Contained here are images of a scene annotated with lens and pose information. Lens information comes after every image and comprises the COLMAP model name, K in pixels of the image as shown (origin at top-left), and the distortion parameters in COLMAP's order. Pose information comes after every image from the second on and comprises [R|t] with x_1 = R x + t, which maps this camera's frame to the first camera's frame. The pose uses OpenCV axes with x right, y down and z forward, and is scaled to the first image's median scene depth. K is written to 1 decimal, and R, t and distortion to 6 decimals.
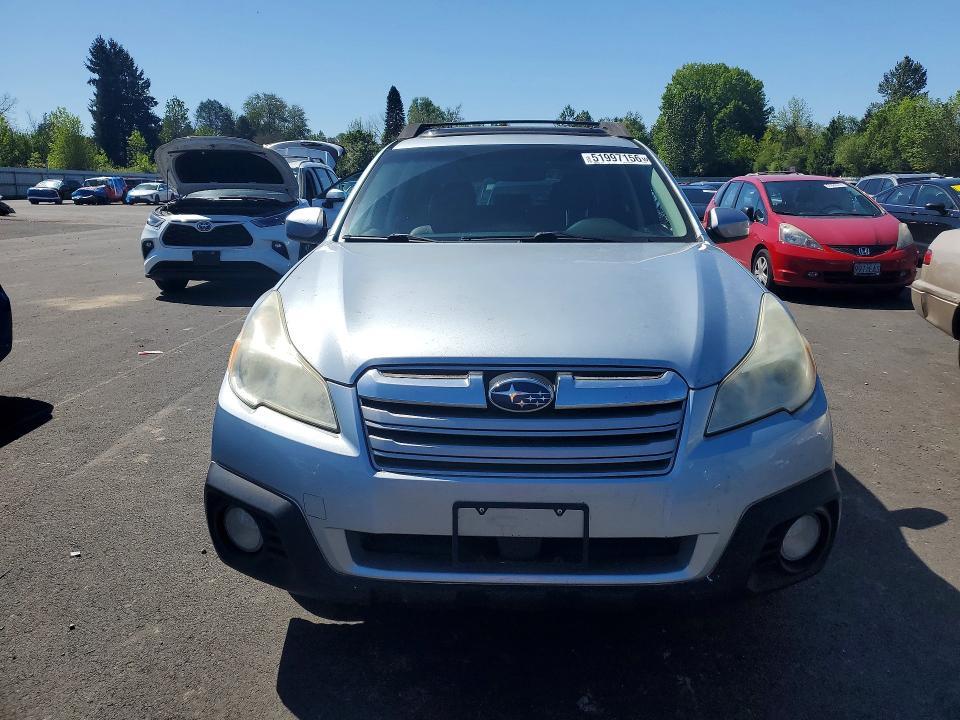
lens RADIAL K [[762.8, 0, 480.0], [0, 762.8, 360.0], [0, 0, 1]] dist [0.032883, -0.007319]
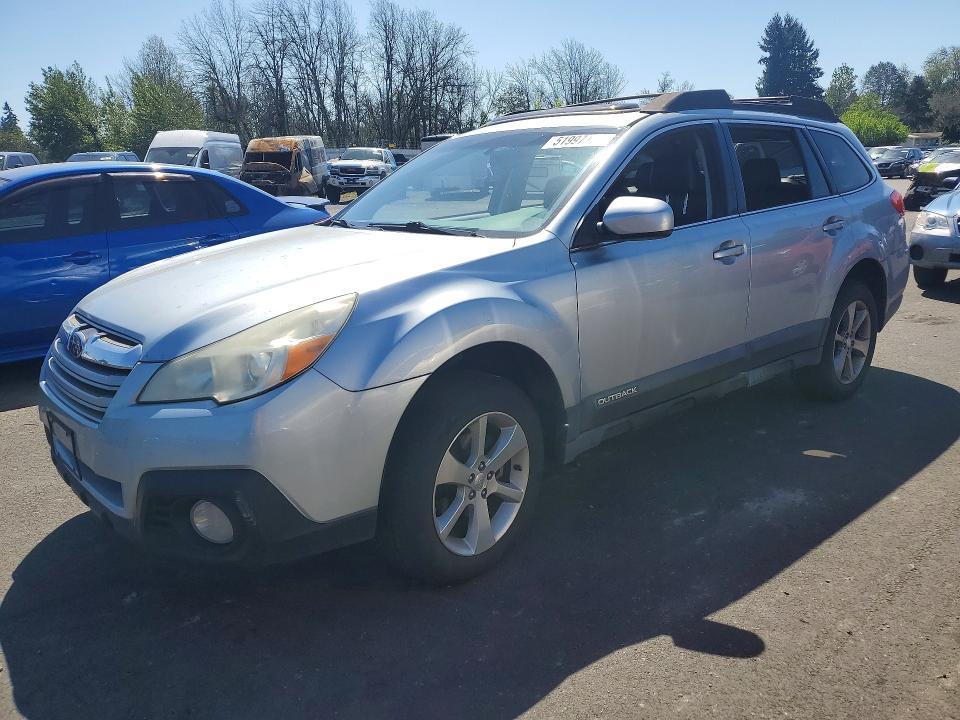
lens RADIAL K [[762.8, 0, 480.0], [0, 762.8, 360.0], [0, 0, 1]] dist [0.032883, -0.007319]
pose [[0.682267, 0.159057, -0.713591, 0.122034], [-0.134774, 0.986682, 0.091069, -0.011716], [0.718573, 0.034040, 0.694618, 0.046761]]
